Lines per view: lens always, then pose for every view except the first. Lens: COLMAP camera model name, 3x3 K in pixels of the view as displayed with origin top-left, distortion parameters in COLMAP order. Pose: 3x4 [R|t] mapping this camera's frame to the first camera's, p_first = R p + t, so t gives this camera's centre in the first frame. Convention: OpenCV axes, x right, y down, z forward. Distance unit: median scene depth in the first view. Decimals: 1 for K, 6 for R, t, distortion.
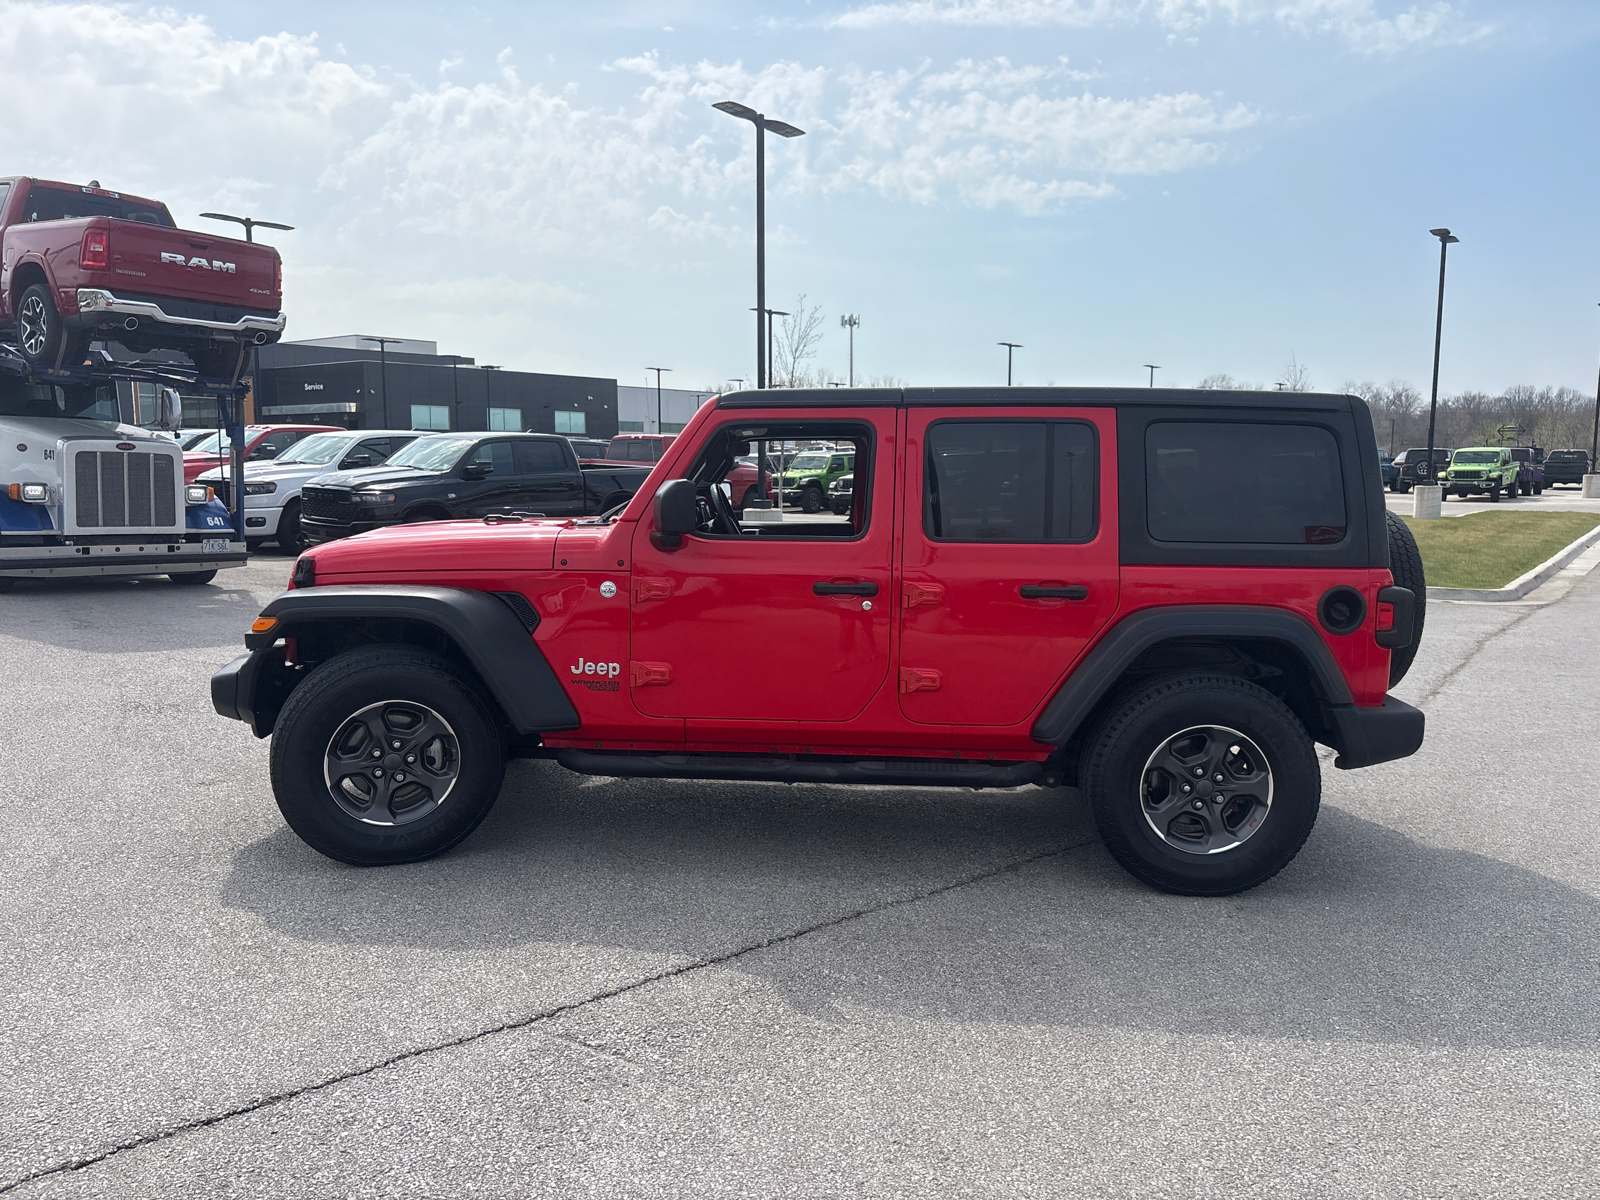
lens RADIAL K [[1227.6, 0, 791.1], [0, 1227.6, 614.5], [0, 0, 1]] dist [0.011853, 0.000873]
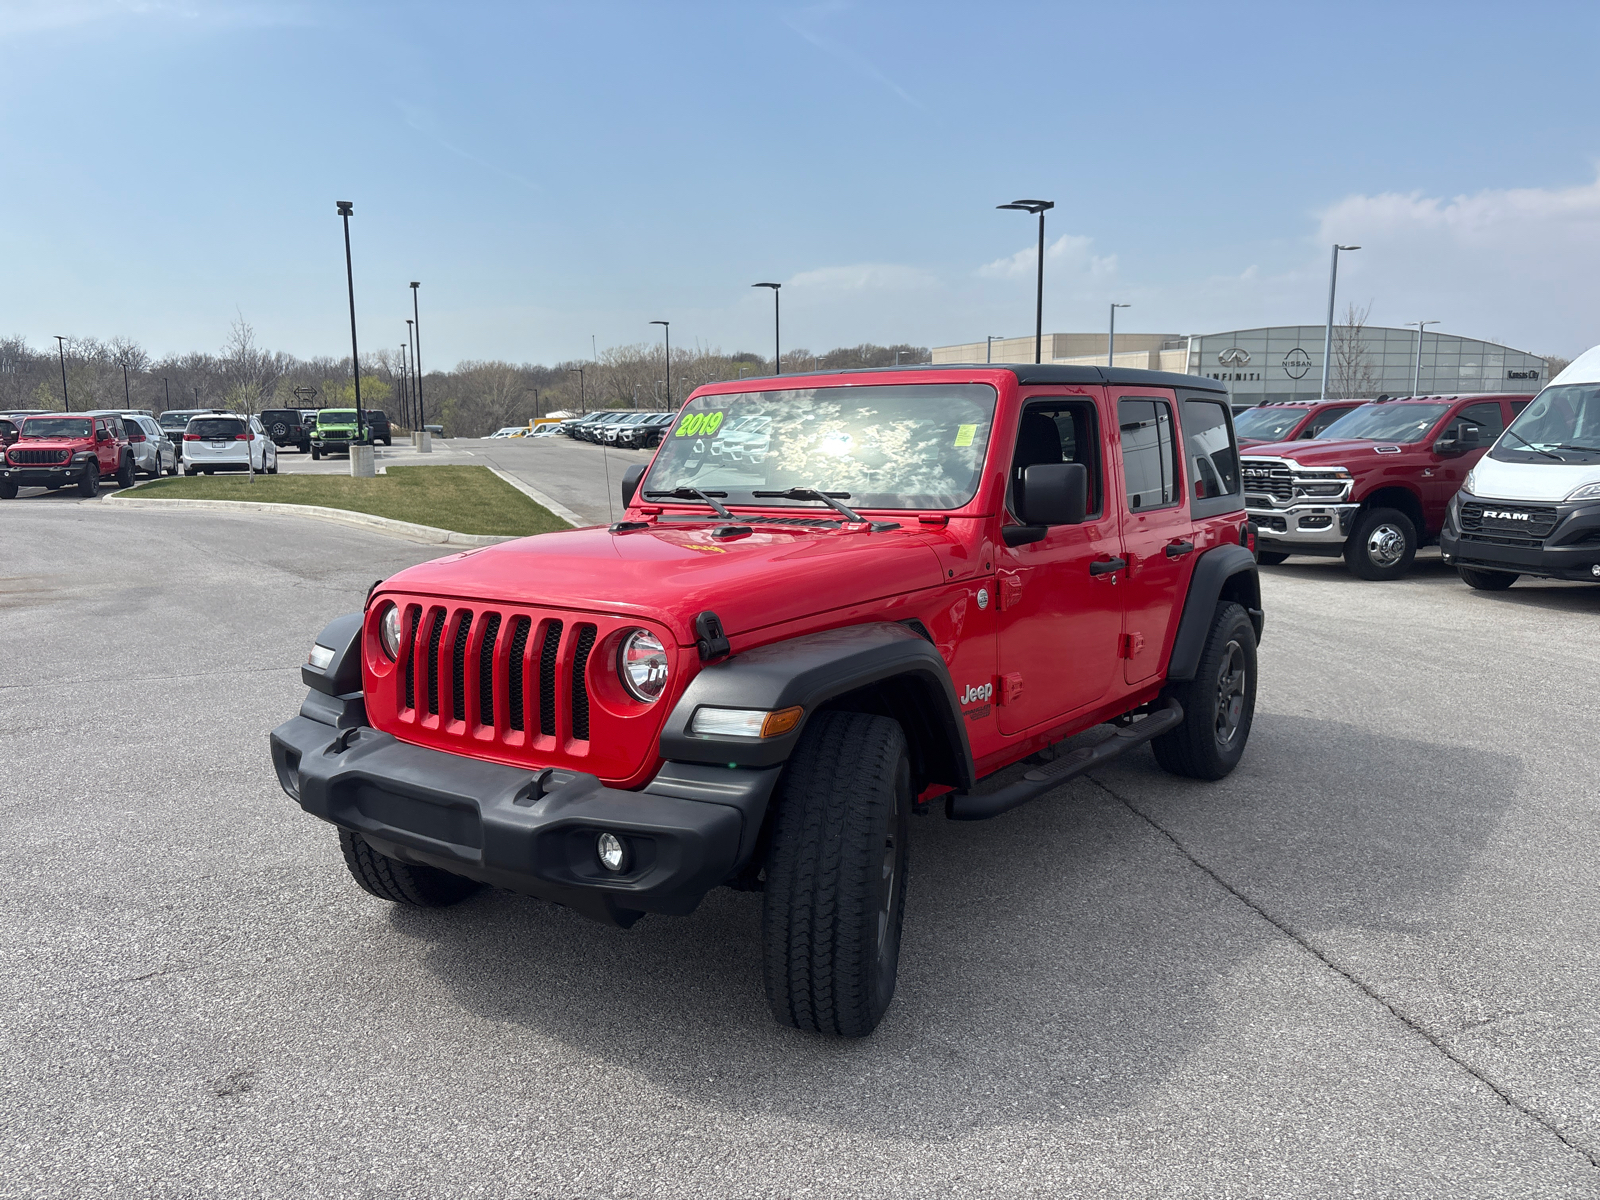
lens RADIAL K [[1227.6, 0, 791.1], [0, 1227.6, 614.5], [0, 0, 1]] dist [0.011853, 0.000873]
pose [[0.567340, -0.140464, 0.811415, -0.906031], [0.114045, 0.989252, 0.091509, -0.101007], [-0.815548, 0.040621, 0.577262, 0.615650]]
